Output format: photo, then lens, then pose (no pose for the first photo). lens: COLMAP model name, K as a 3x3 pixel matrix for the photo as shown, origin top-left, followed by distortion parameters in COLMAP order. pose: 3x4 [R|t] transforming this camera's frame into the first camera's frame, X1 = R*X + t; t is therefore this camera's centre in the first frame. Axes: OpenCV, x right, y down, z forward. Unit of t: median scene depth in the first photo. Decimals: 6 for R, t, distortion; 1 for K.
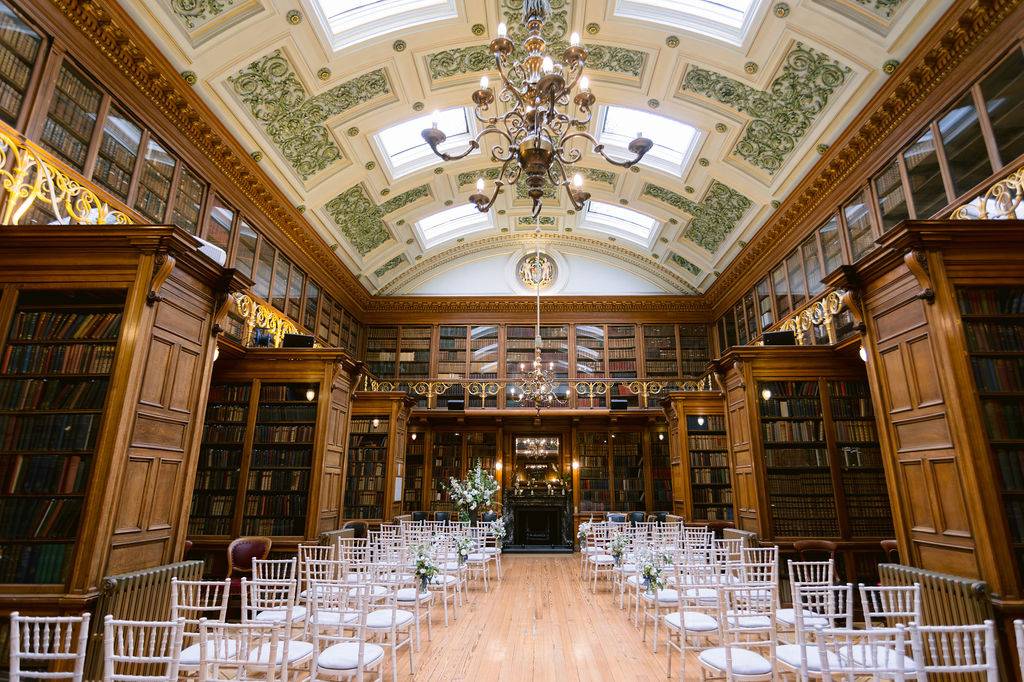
lens RADIAL K [[532.2, 0, 525.6], [0, 532.2, 335.0], [0, 0, 1]] dist [-0.004627, 0.000429]
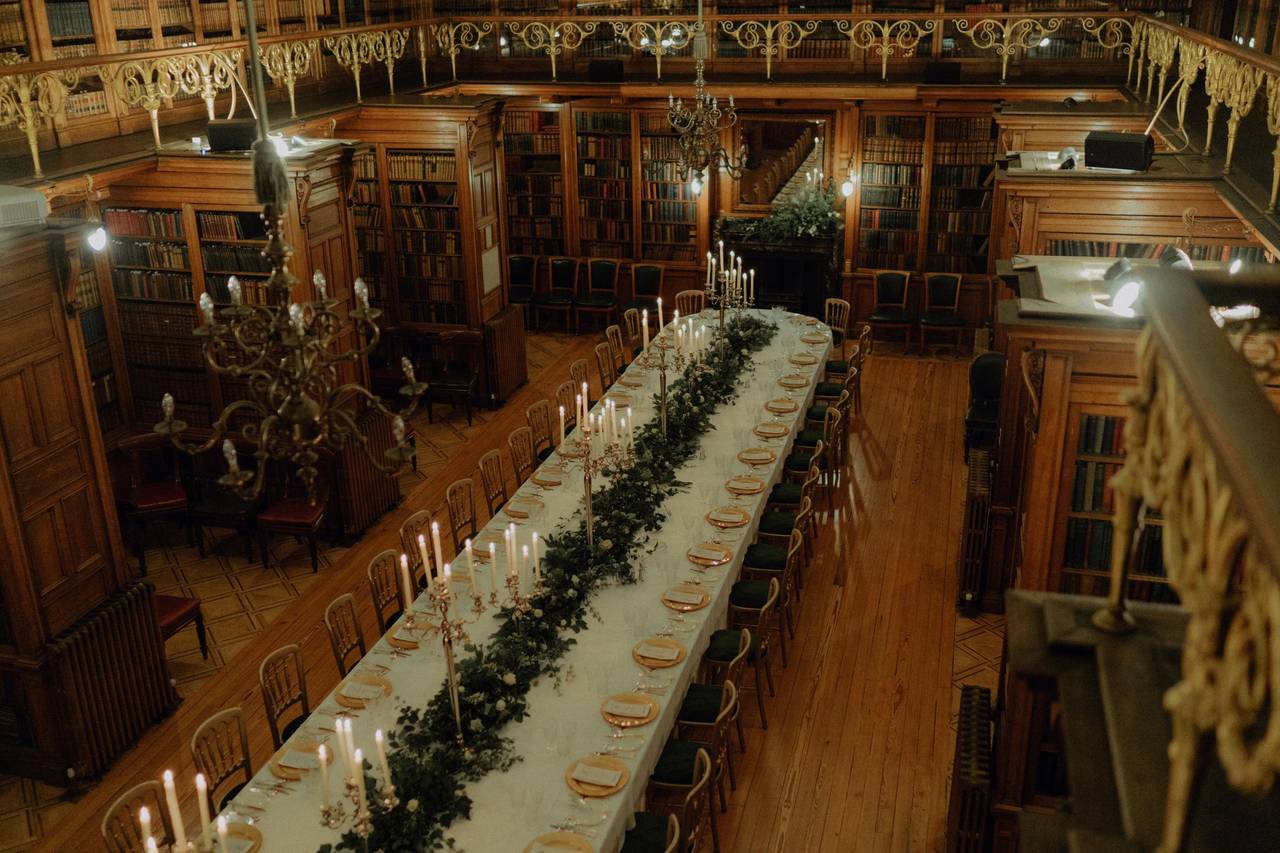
lens RADIAL K [[1199.7, 0, 640.0], [0, 1199.7, 426.5], [0, 0, 1]] dist [-0.017633, -0.008546]
pose [[0.971347, 0.068308, -0.227639, 0.201436], [0.082791, 0.800565, 0.593499, -0.299073], [0.222780, -0.595339, 0.771971, -0.053001]]
